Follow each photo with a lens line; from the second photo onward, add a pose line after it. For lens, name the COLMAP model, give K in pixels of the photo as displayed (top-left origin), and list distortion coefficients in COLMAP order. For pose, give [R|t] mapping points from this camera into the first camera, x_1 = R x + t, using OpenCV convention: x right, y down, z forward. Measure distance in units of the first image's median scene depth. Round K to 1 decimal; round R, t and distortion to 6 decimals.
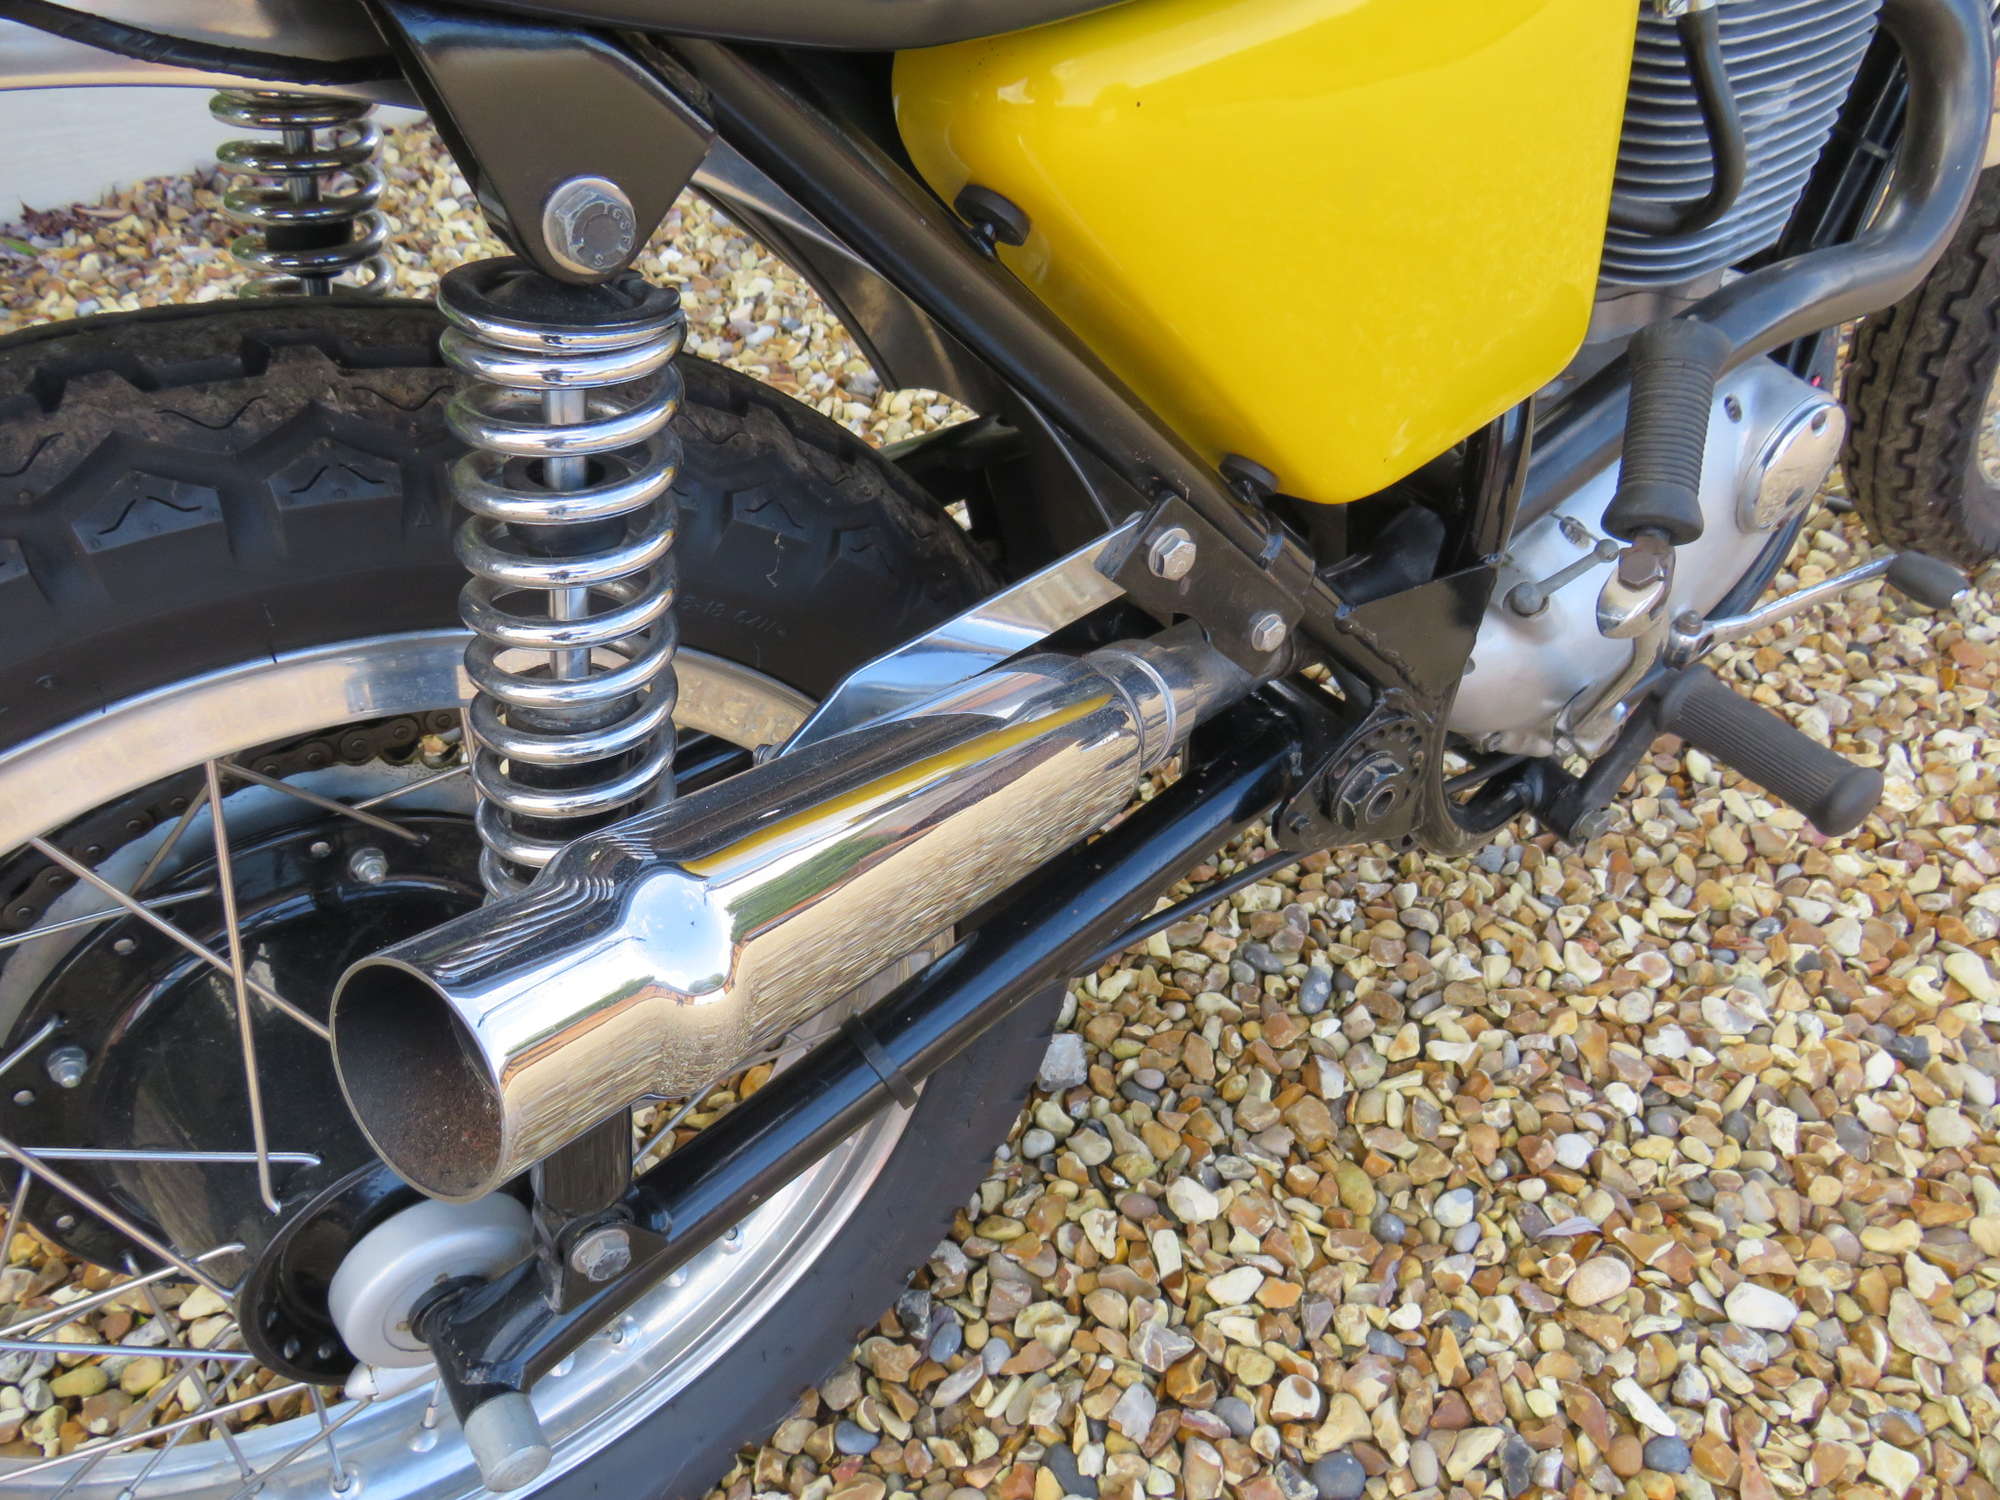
lens RADIAL K [[1436.6, 0, 1010.0], [0, 1436.6, 750.3], [0, 0, 1]] dist [-0.030697, 0.021201]
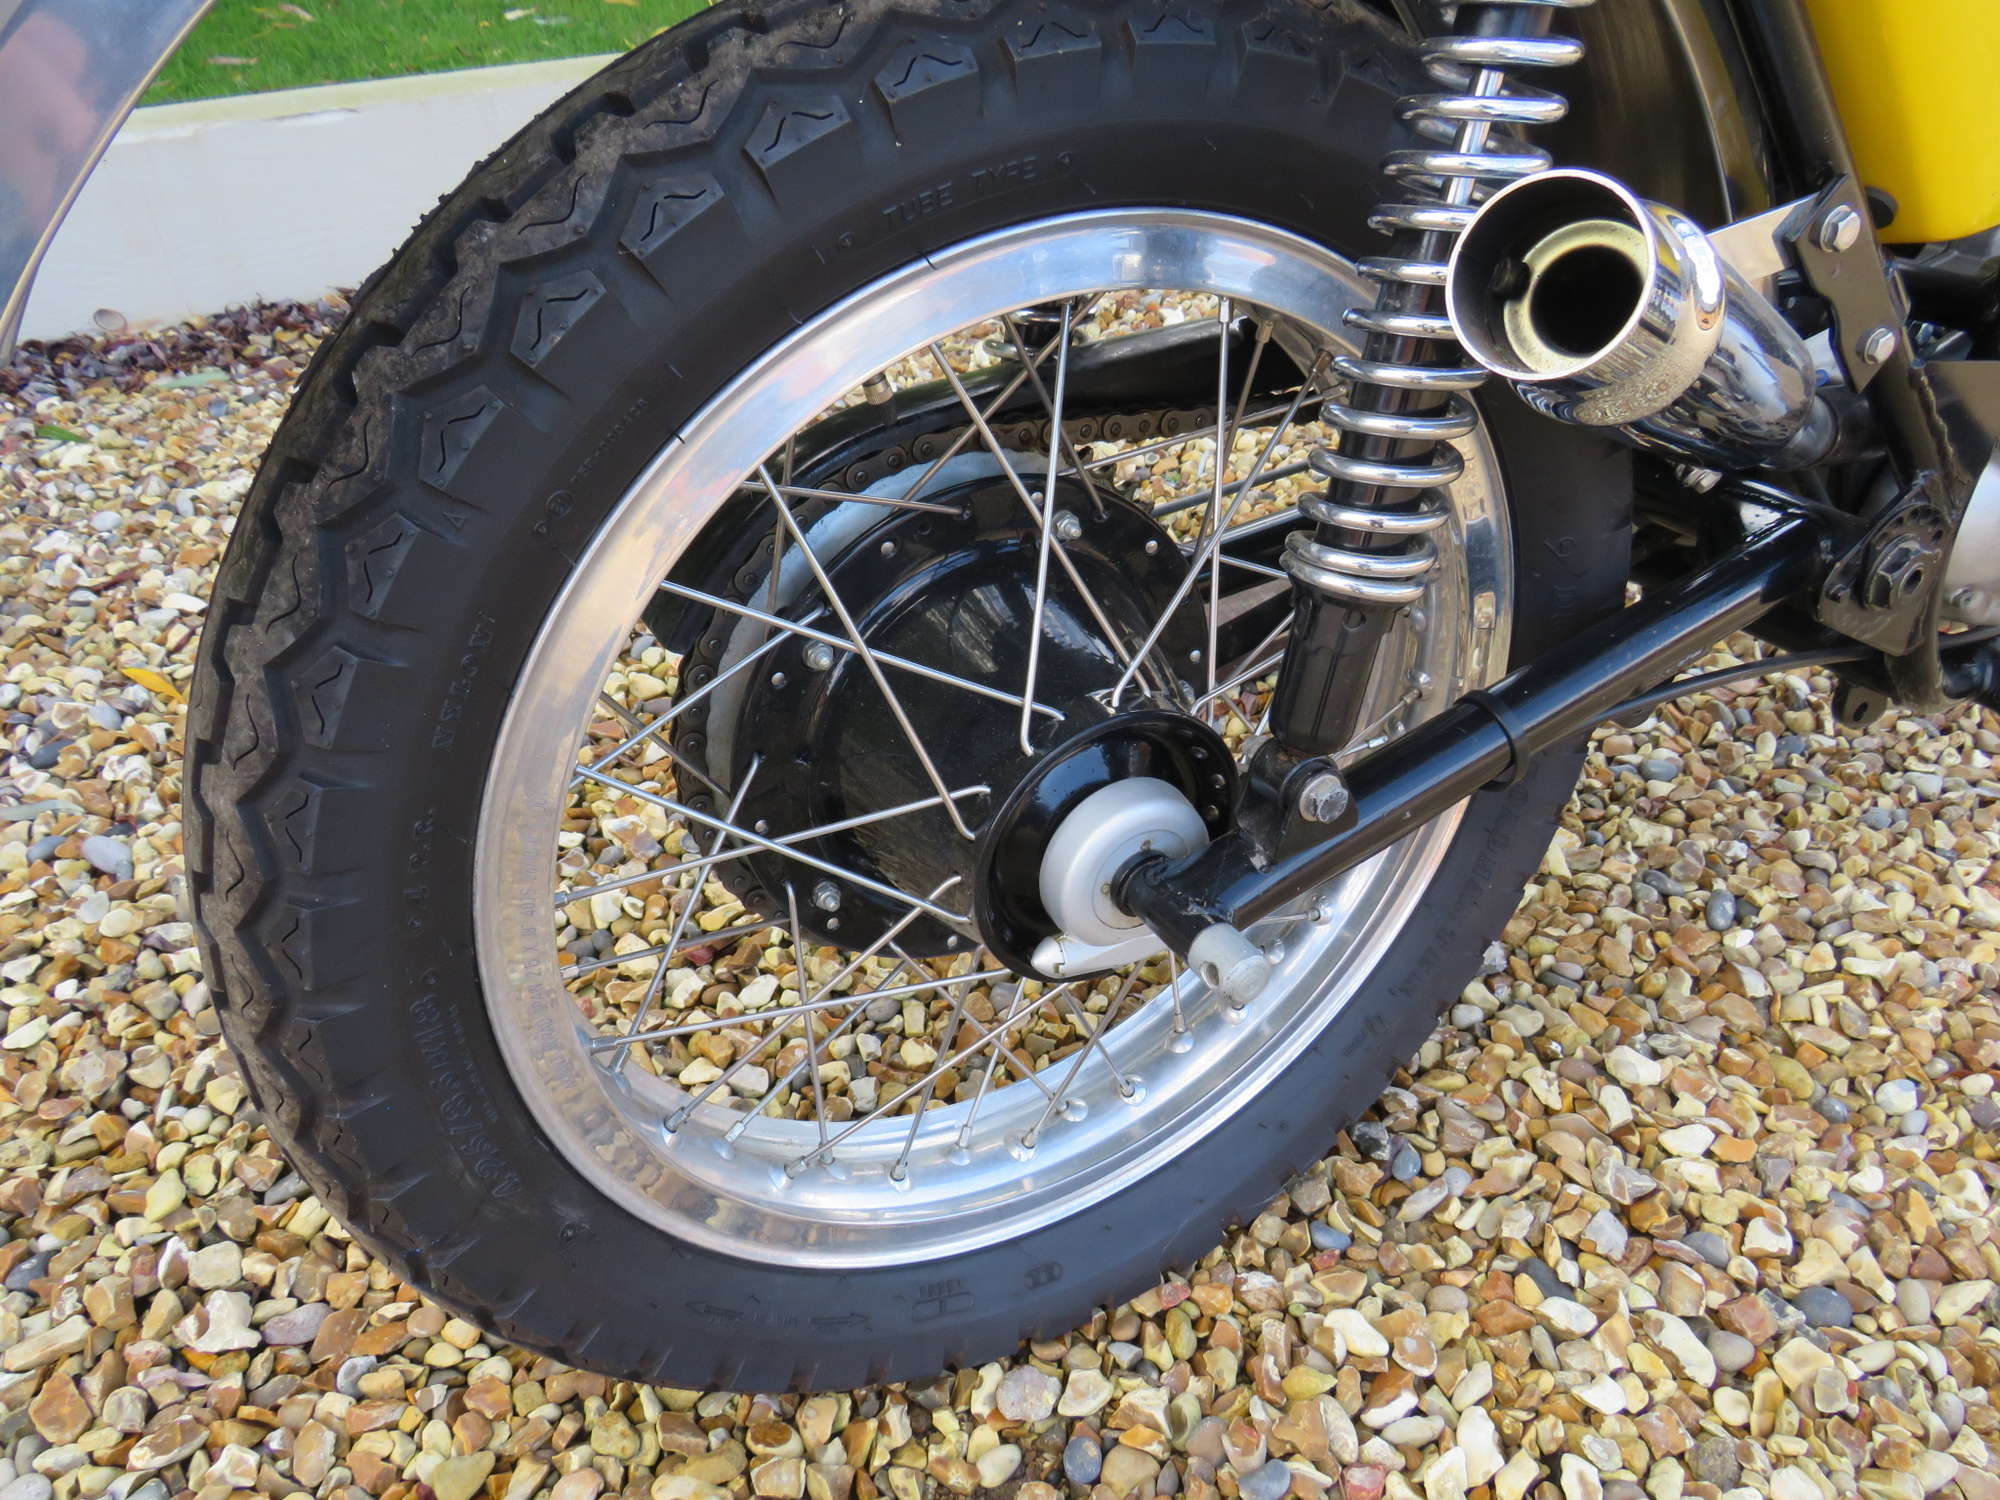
lens RADIAL K [[1436.6, 0, 993.1], [0, 1436.6, 756.2], [0, 0, 1]] dist [-0.030697, 0.021201]
pose [[0.993834, 0.054926, -0.096319, -0.246227], [-0.069498, 0.985445, -0.155139, 0.289236], [0.086395, 0.160876, 0.983186, -0.085653]]
